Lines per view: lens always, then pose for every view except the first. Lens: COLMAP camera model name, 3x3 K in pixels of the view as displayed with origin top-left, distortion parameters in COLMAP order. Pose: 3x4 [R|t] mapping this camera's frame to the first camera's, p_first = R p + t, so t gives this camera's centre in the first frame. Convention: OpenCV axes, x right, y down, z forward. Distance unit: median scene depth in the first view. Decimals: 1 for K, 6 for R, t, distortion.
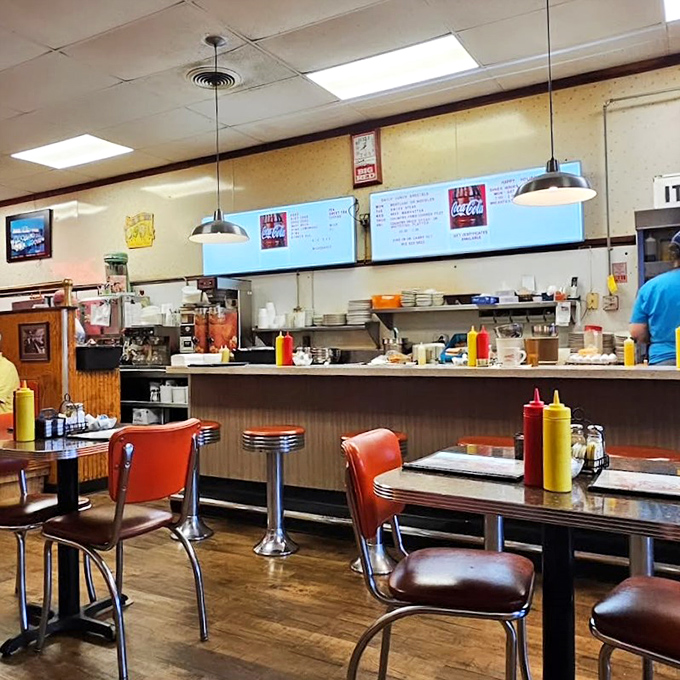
lens RADIAL K [[624.8, 0, 340.4], [0, 624.8, 352.9], [0, 0, 1]] dist [-0.013064, -0.002431]
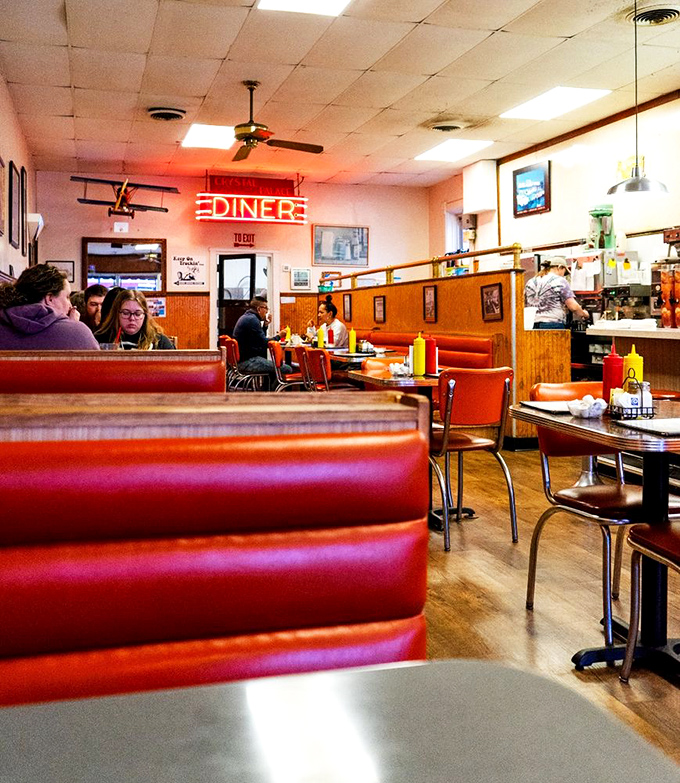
lens RADIAL K [[827.1, 0, 340.0], [0, 827.1, 391.5], [0, 0, 1]] dist [-0.017985, -0.007943]
pose [[0.710815, 0.077752, -0.699069, 0.289908], [-0.011593, 0.995032, 0.098881, -0.002444], [0.703284, -0.062182, 0.708184, -0.177501]]
